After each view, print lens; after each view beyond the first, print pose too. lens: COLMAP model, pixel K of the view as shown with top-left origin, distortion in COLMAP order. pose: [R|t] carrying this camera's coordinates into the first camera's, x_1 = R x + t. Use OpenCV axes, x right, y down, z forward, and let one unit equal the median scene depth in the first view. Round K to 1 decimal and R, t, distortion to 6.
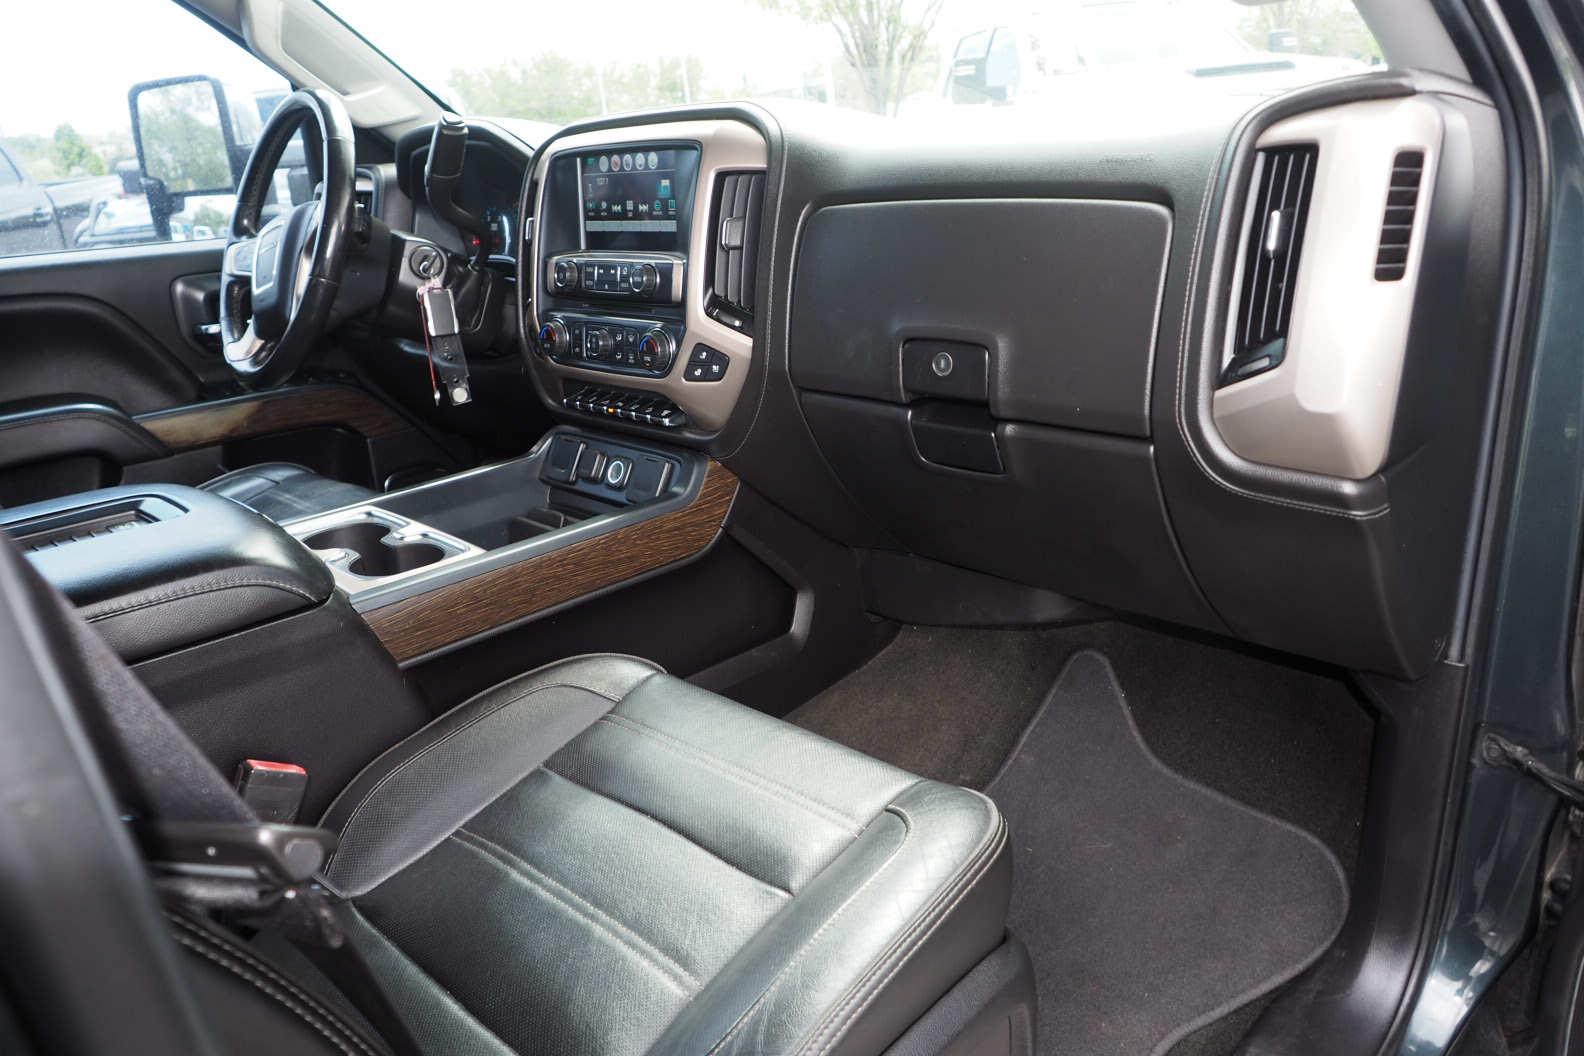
lens RADIAL K [[1129.9, 0, 778.3], [0, 1129.9, 531.7], [0, 0, 1]] dist [-0.040694, 0.030049]
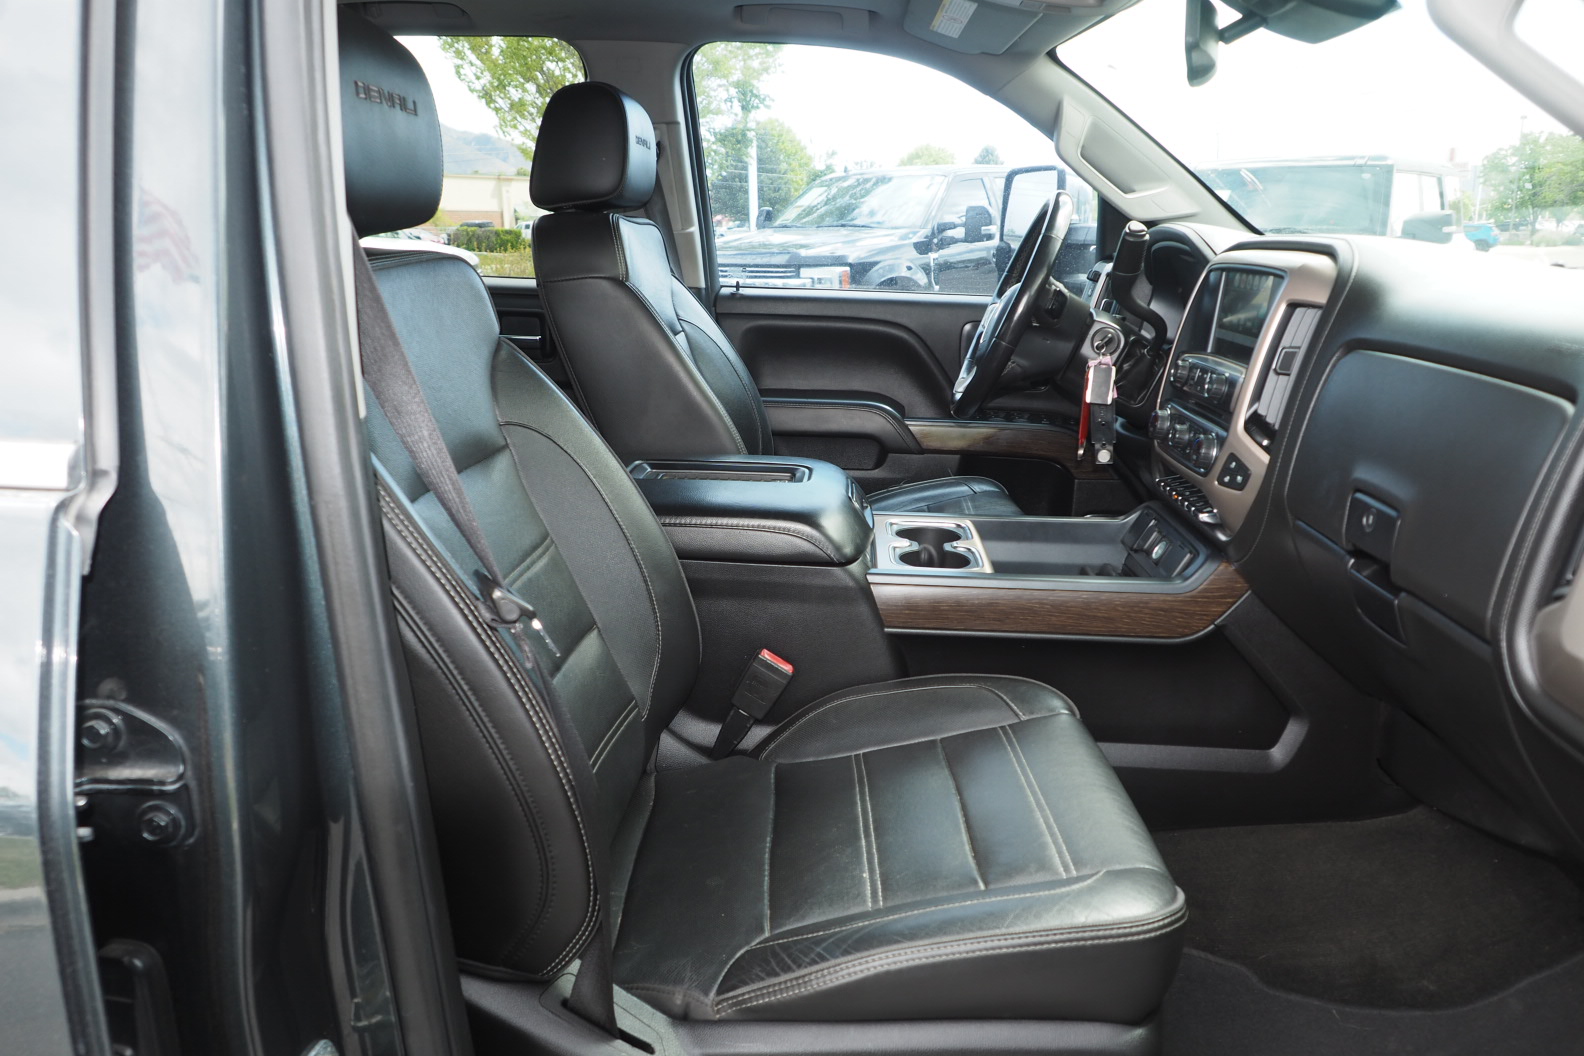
lens RADIAL K [[1129.9, 0, 778.3], [0, 1129.9, 531.7], [0, 0, 1]] dist [-0.040694, 0.030049]
pose [[0.666178, 0.266225, -0.696657, 0.391382], [-0.296700, 0.951619, 0.079939, -0.049842], [0.684234, 0.153445, 0.712936, -0.050952]]
